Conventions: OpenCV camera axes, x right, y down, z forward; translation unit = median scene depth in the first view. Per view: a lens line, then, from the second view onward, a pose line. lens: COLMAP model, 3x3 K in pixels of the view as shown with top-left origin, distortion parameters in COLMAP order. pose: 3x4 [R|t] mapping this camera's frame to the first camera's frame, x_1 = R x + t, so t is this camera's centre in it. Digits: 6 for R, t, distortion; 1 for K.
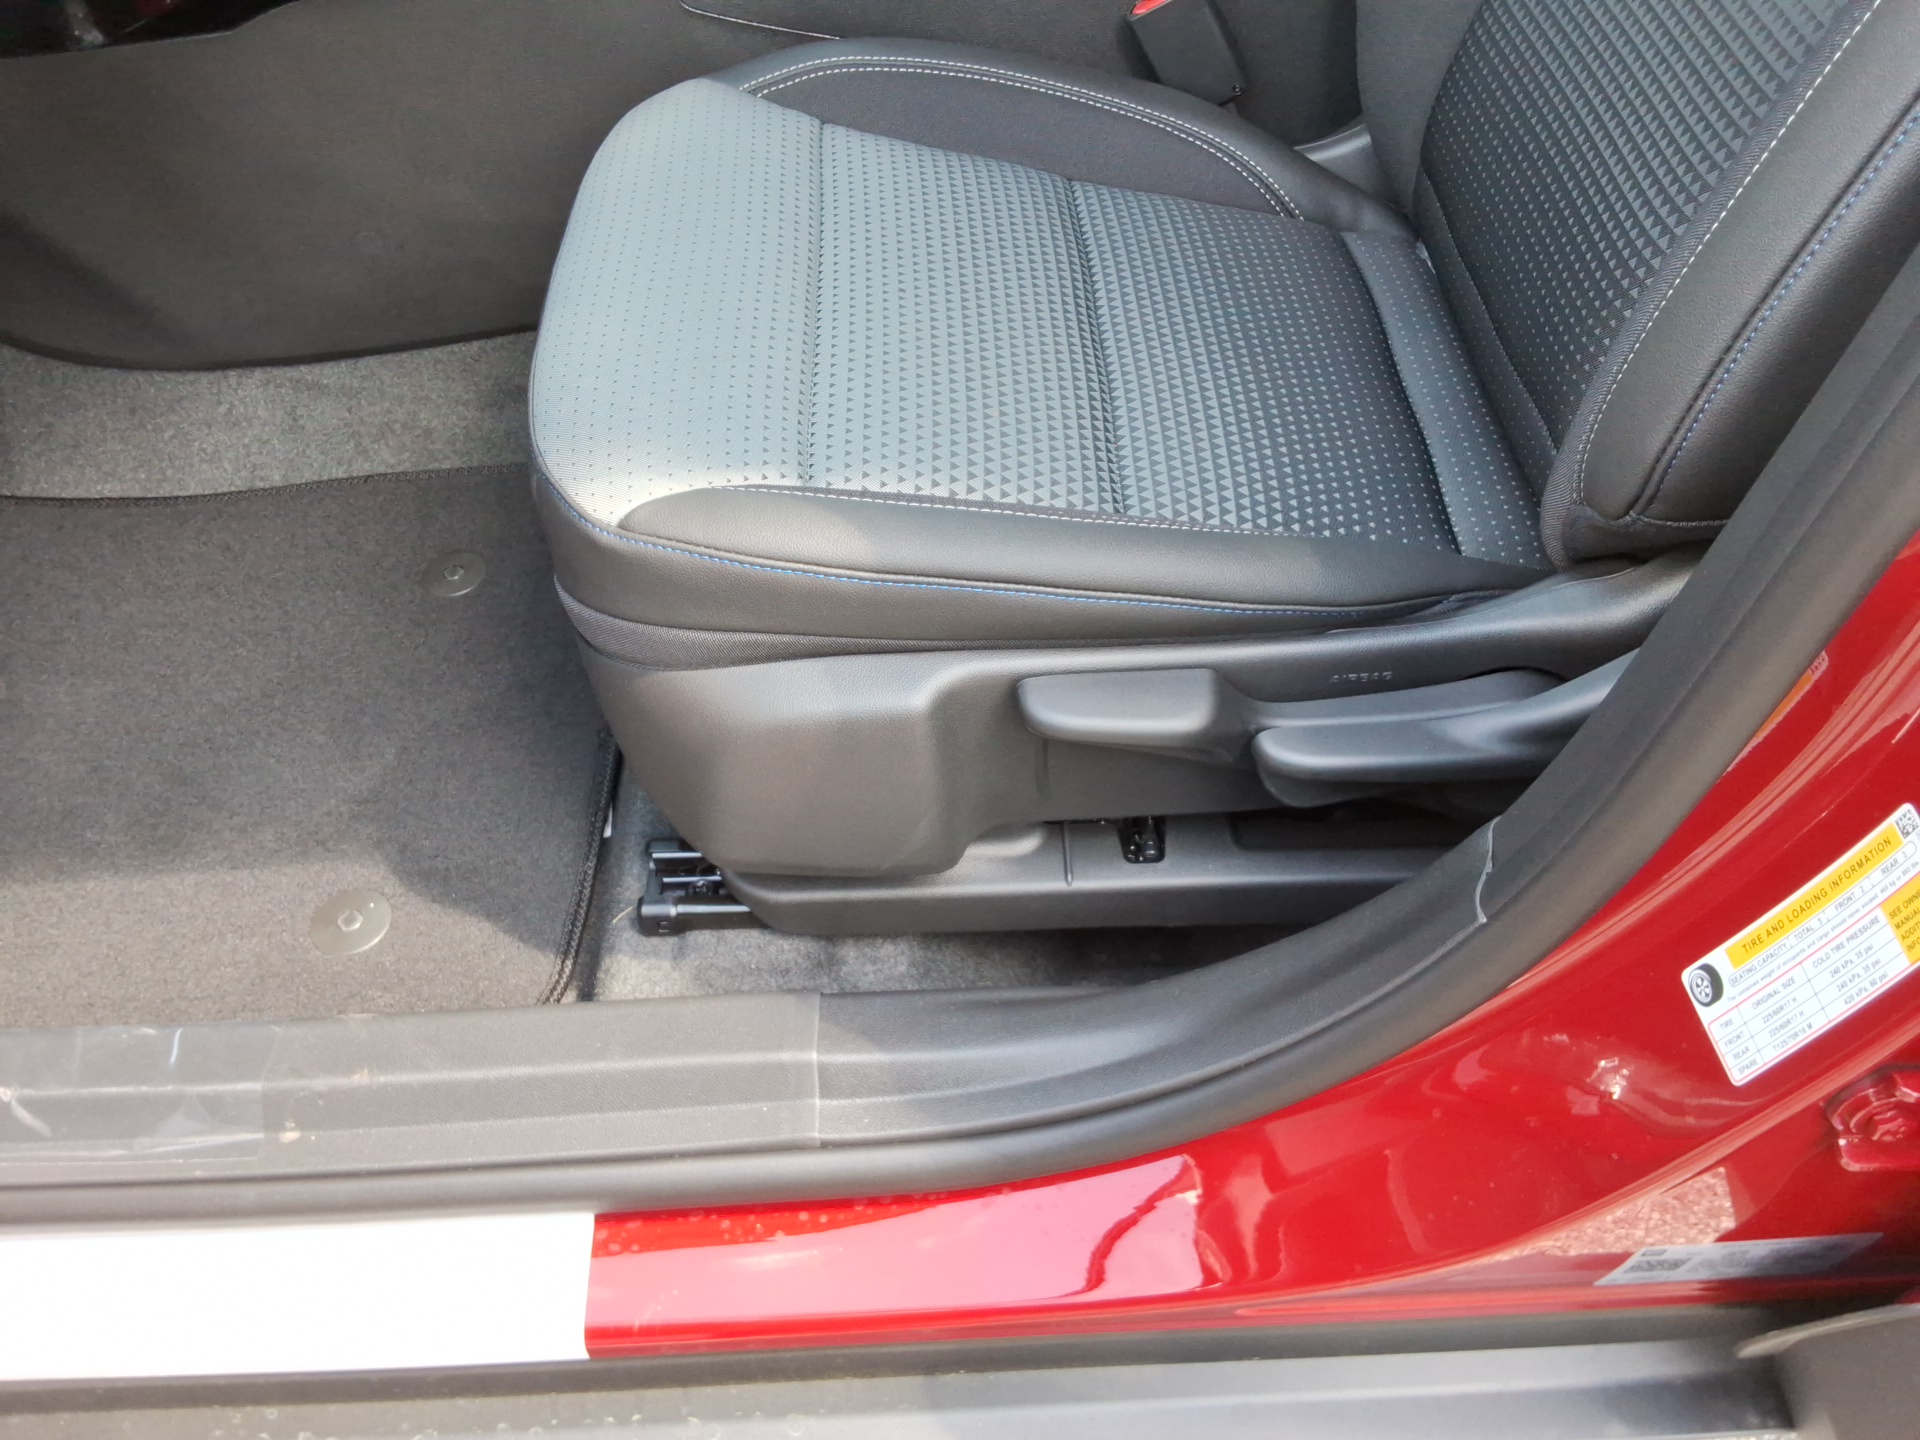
lens RADIAL K [[1543.2, 0, 956.8], [0, 1543.2, 716.4], [0, 0, 1]] dist [0.092747, -0.139532]
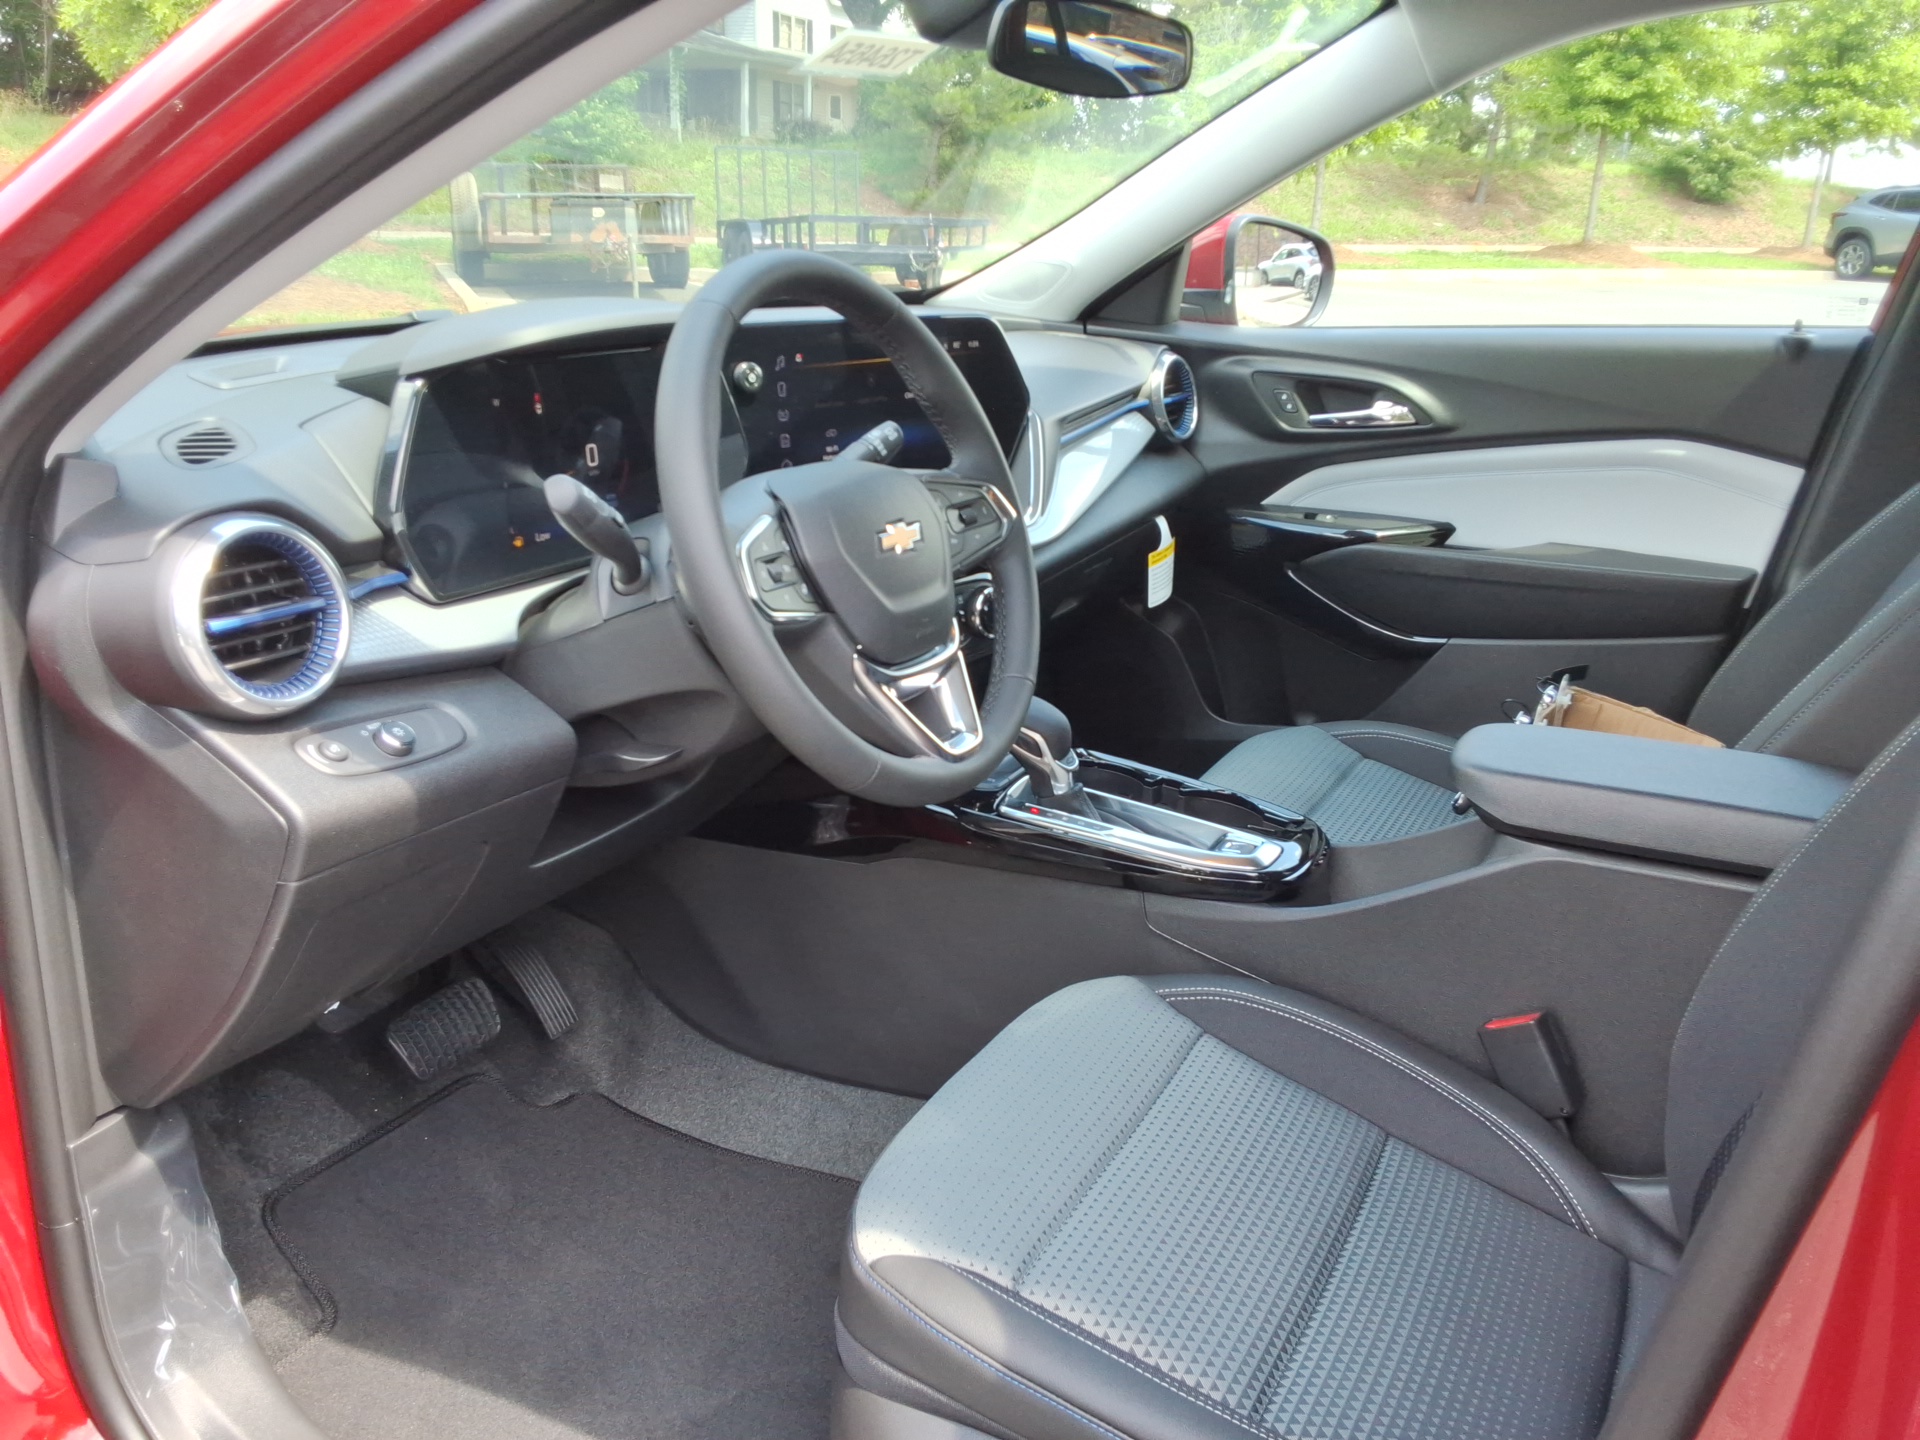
lens RADIAL K [[1543.2, 0, 969.9], [0, 1543.2, 706.7], [0, 0, 1]] dist [0.092747, -0.139532]
pose [[0.861478, 0.190037, -0.470895, 0.305684], [-0.396133, 0.831691, -0.389062, -0.024241], [0.317703, 0.521705, 0.791763, -0.234214]]
